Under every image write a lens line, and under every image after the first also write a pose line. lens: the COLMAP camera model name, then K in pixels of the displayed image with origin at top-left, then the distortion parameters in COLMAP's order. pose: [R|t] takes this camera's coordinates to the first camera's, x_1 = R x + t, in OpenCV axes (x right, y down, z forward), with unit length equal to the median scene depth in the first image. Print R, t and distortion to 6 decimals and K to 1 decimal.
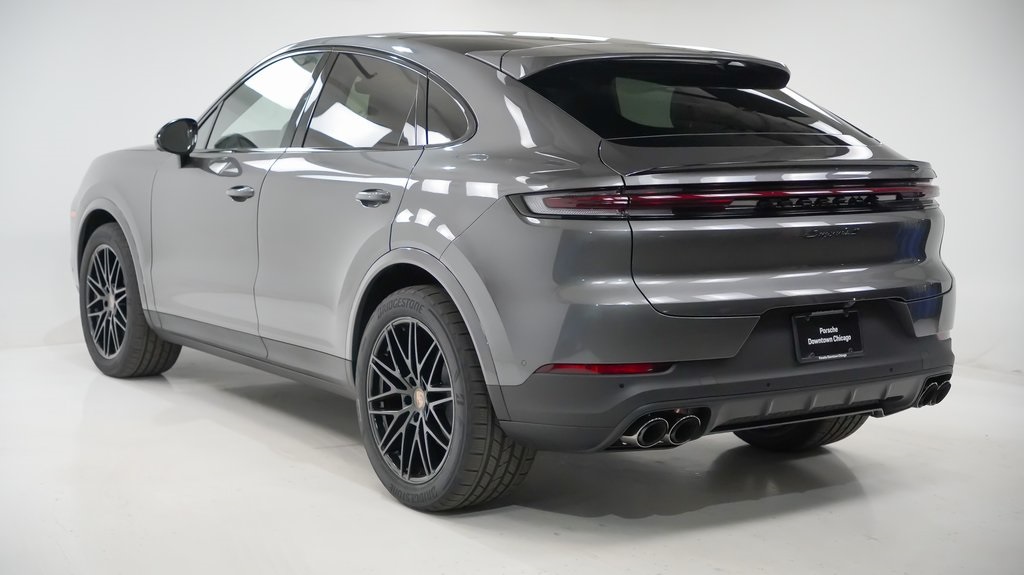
lens RADIAL K [[1497.1, 0, 515.8], [0, 1497.1, 305.3], [0, 0, 1]] dist [0.227294, 0.000000]
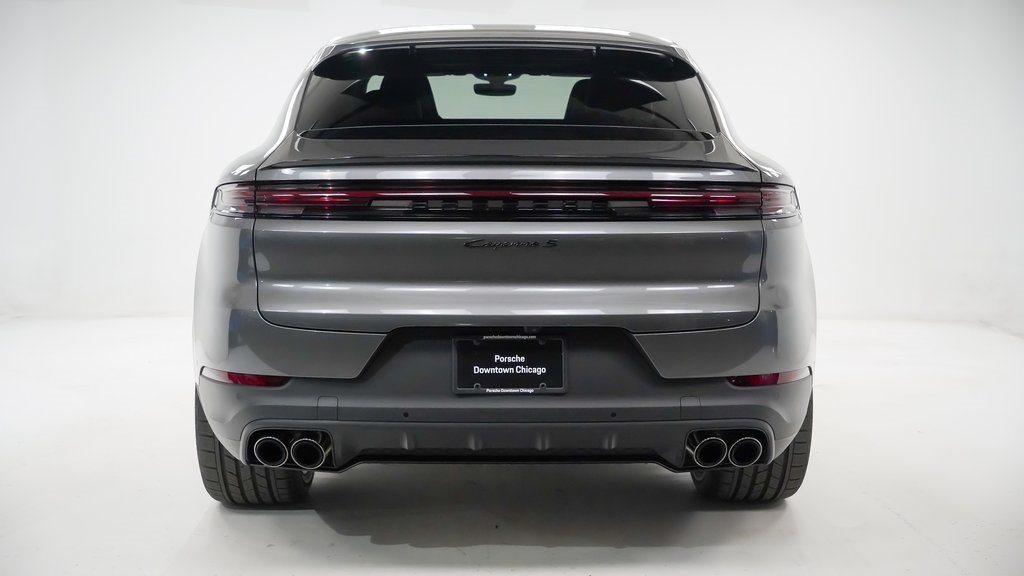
lens RADIAL K [[1259.5, 0, 510.0], [0, 1259.5, 251.0], [0, 0, 1]] dist [-0.197052, 0.000000]
pose [[0.830589, 0.049893, -0.554646, 0.575684], [-0.062414, 0.998044, -0.003686, -0.039405], [0.553377, 0.037679, 0.832078, 0.410202]]
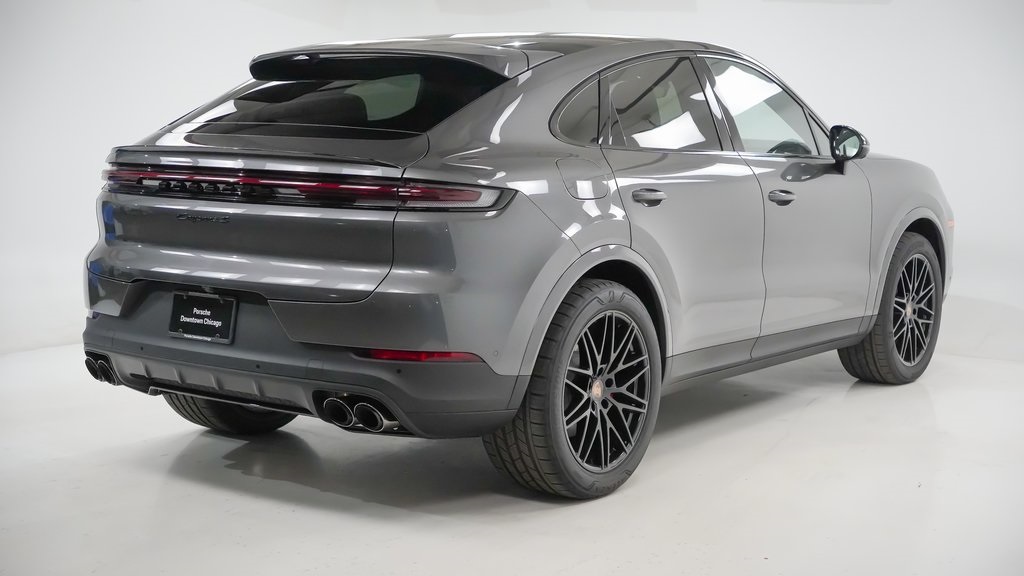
lens RADIAL K [[1444.2, 0, 512.0], [0, 1444.2, 291.0], [0, 0, 1]] dist [0.029771, 0.000000]
pose [[0.331694, 0.099731, -0.938100, 1.172448], [-0.124467, 0.990330, 0.061275, -0.082448], [0.935140, 0.096438, 0.340900, 0.840174]]
